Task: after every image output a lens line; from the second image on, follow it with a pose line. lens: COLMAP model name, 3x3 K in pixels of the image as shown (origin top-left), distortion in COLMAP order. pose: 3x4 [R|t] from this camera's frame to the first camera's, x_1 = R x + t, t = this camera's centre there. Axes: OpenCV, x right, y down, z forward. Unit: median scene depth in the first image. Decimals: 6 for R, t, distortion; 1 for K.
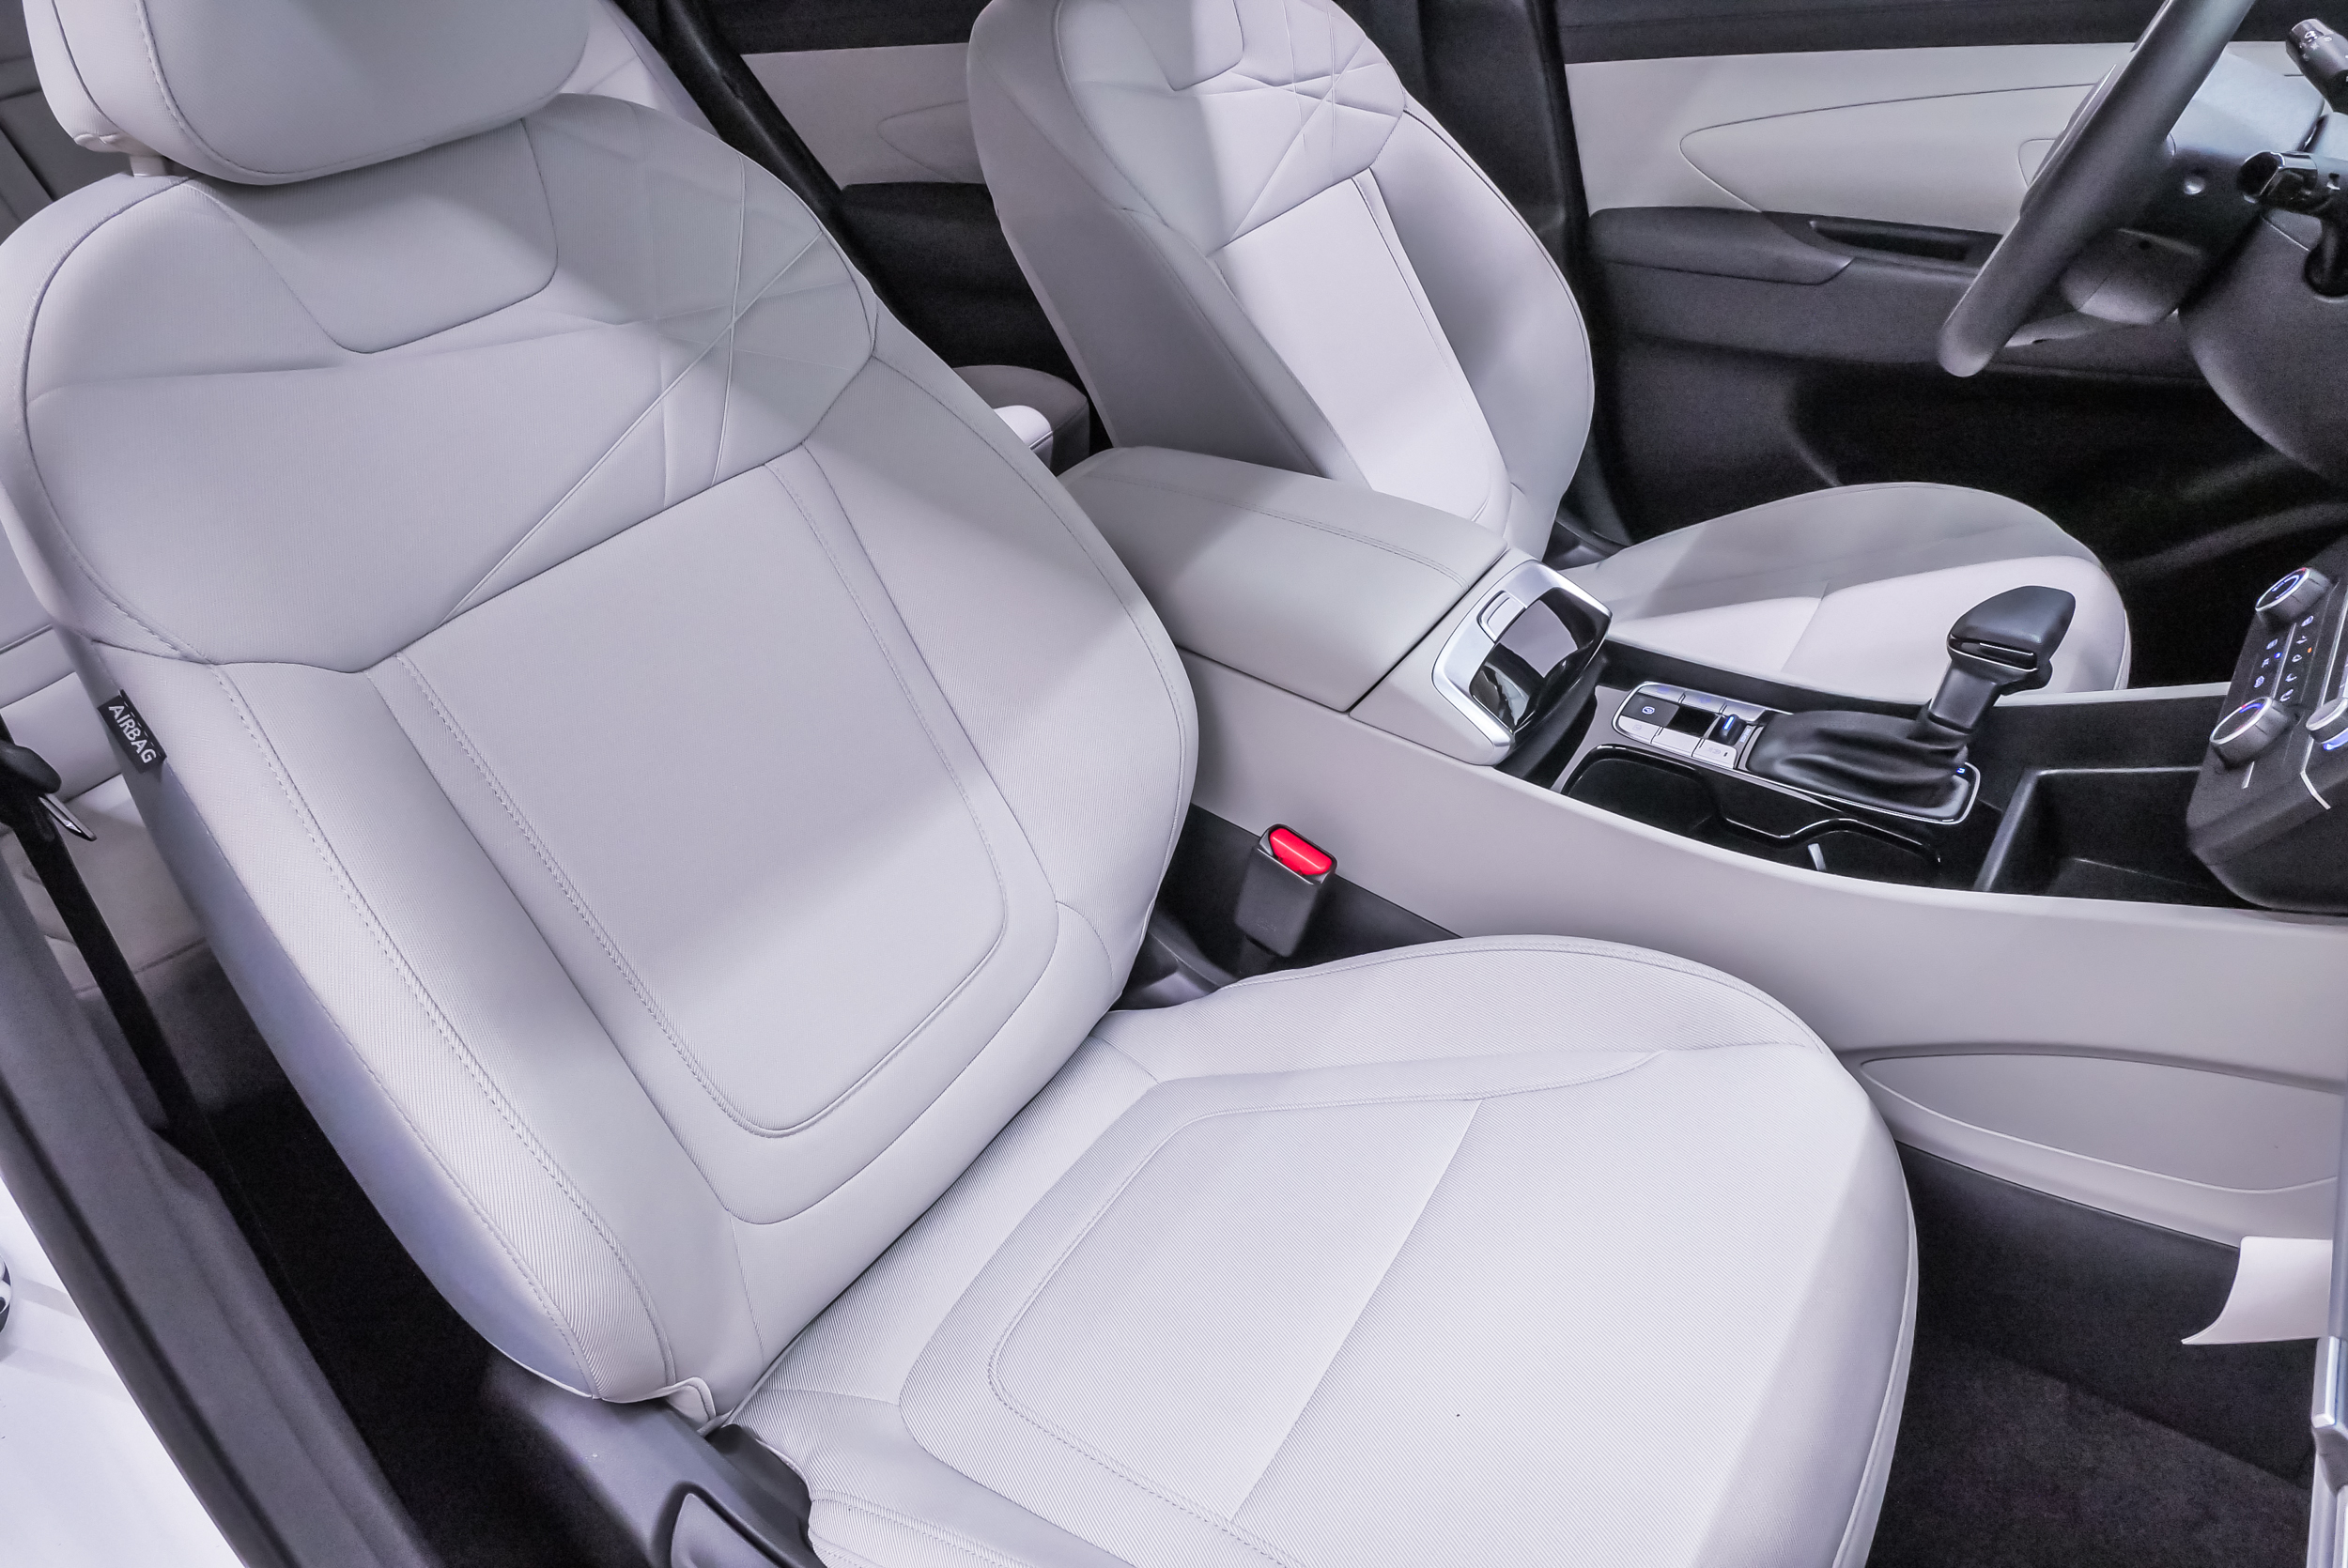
lens RADIAL K [[1724.6, 0, 1174.0], [0, 1724.6, 784.0], [0, 0, 1]] dist [-0.056301, 0.034577]
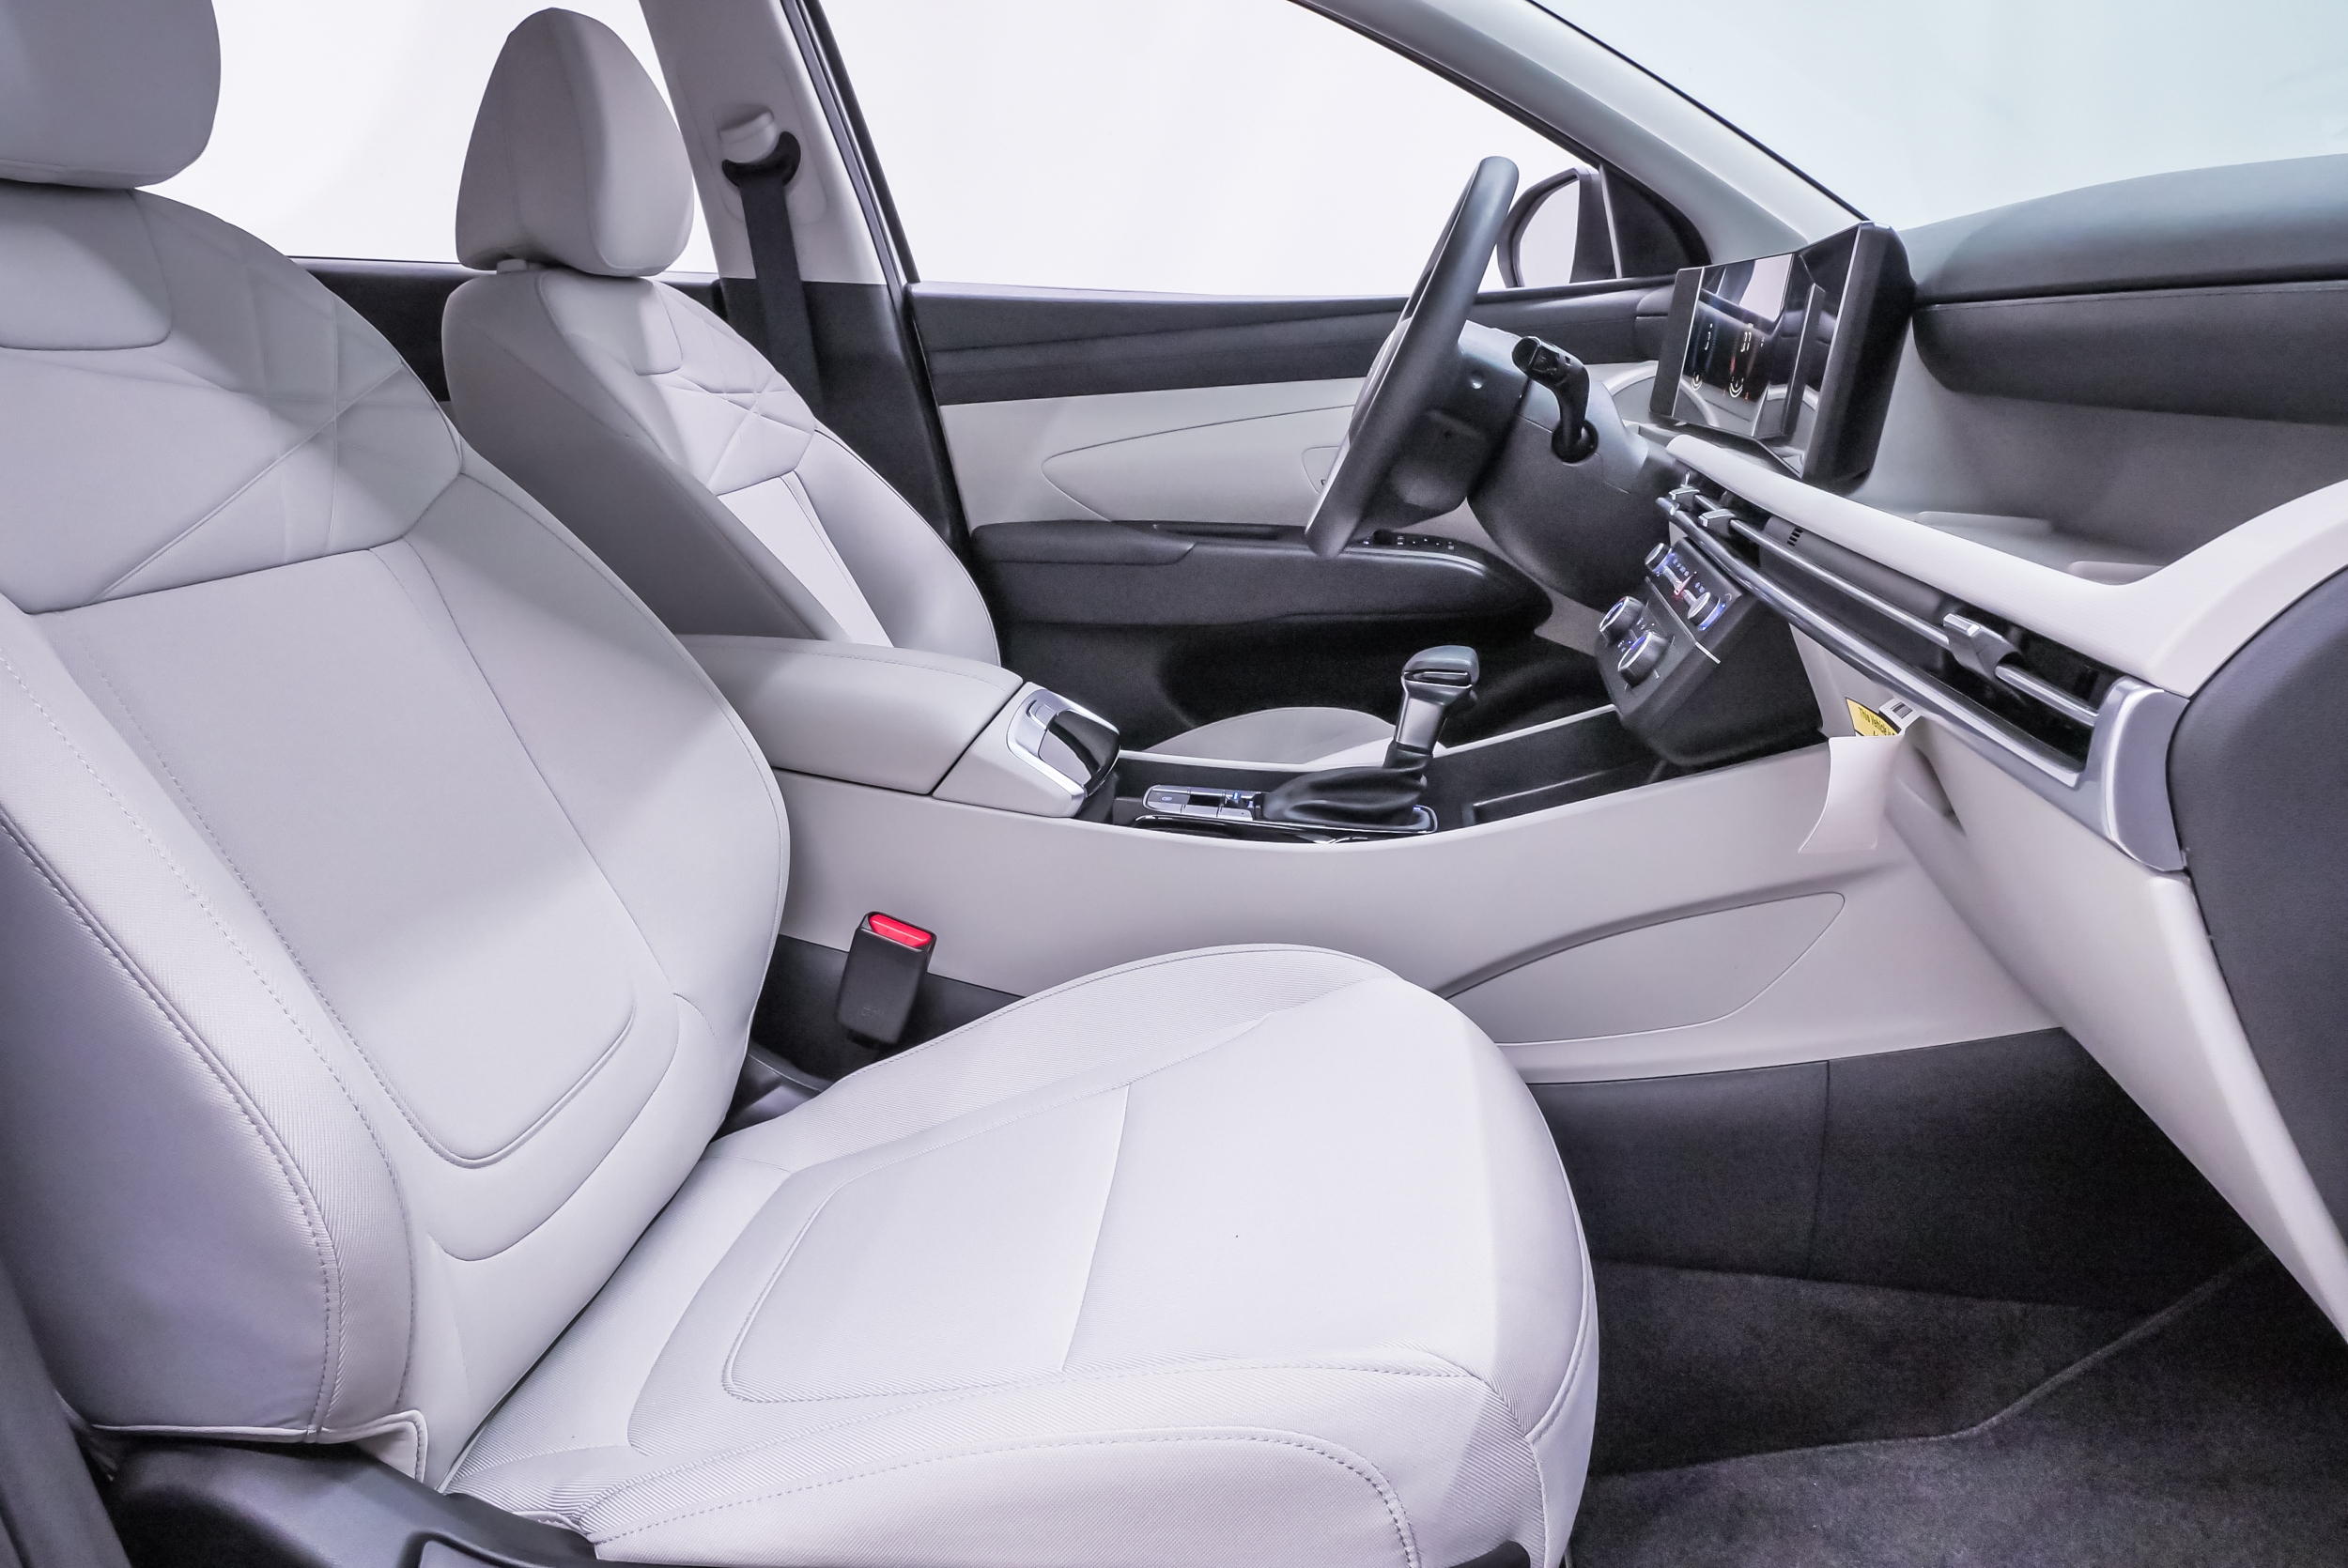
lens RADIAL K [[1723.4, 0, 1174.0], [0, 1723.4, 784.0], [0, 0, 1]] dist [-0.021098, 0.005335]
pose [[0.898546, -0.046113, 0.436451, -0.232778], [0.184783, 0.941774, -0.280921, 0.281657], [-0.398084, 0.333069, 0.854748, -0.005141]]
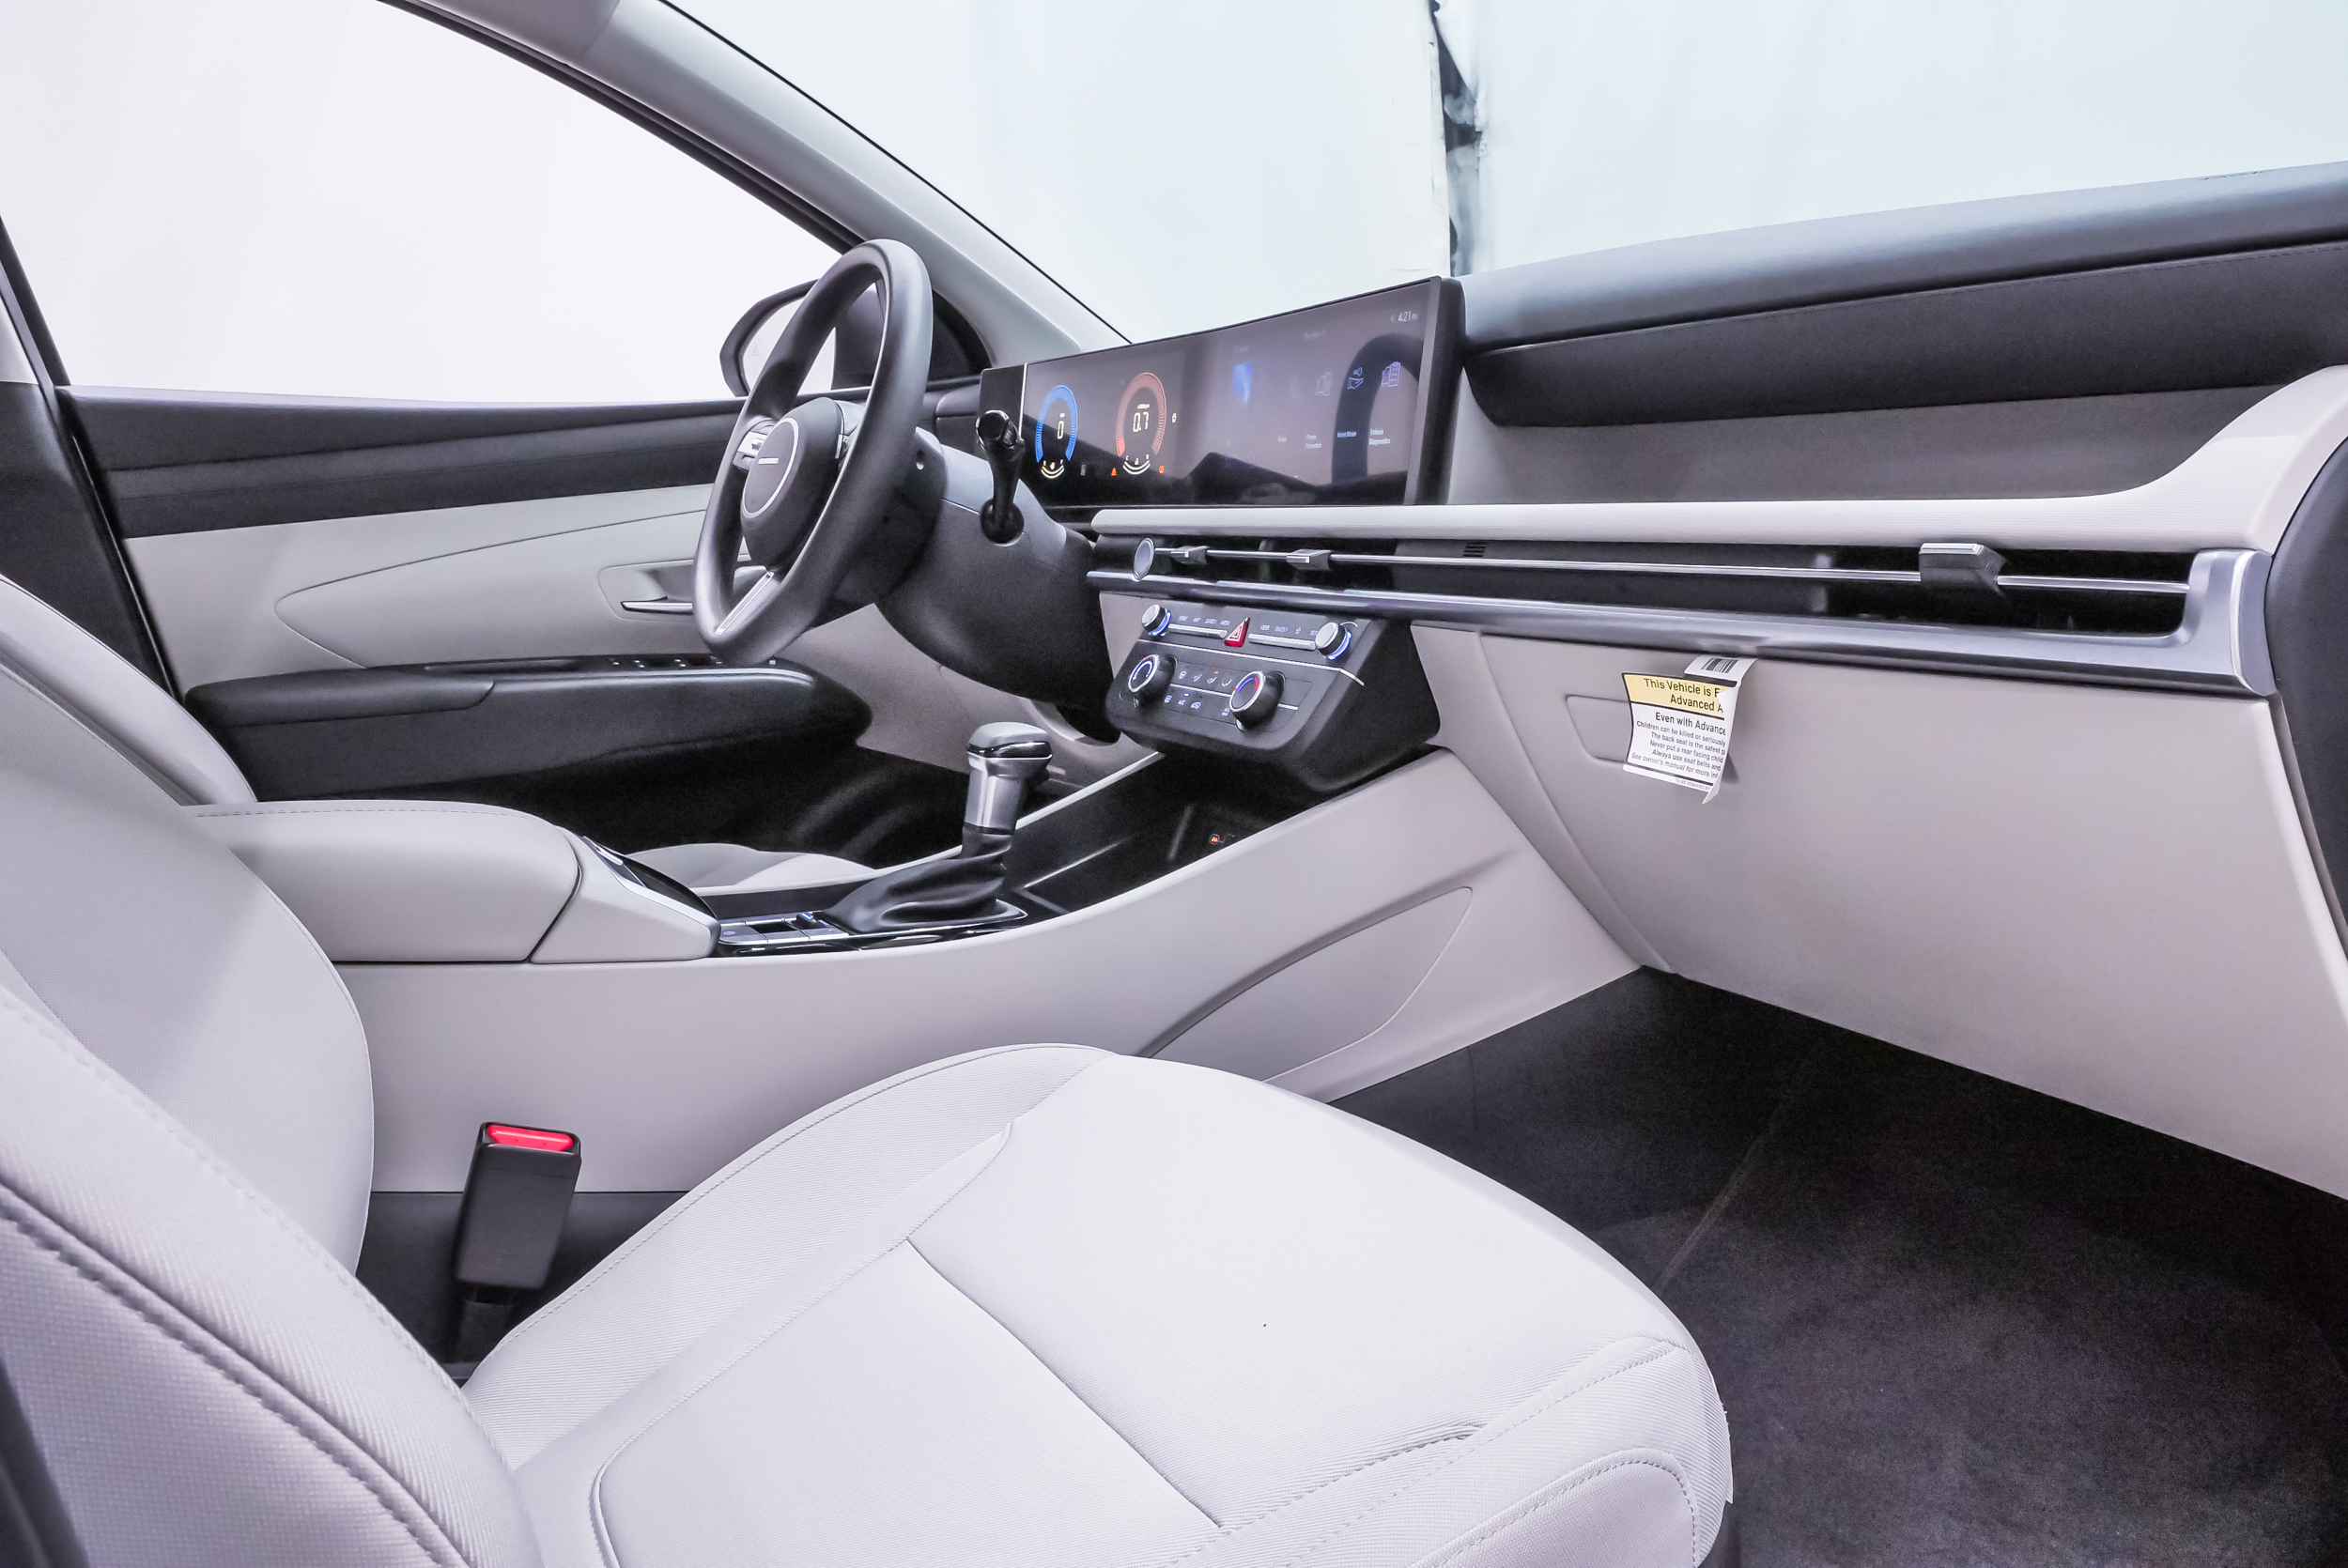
lens RADIAL K [[1724.6, 0, 1174.0], [0, 1724.6, 784.0], [0, 0, 1]] dist [-0.056301, 0.034577]
pose [[0.468275, -0.092067, 0.878773, -0.476244], [0.474845, 0.864953, -0.162413, 0.168537], [-0.745145, 0.493336, 0.448753, 0.325301]]
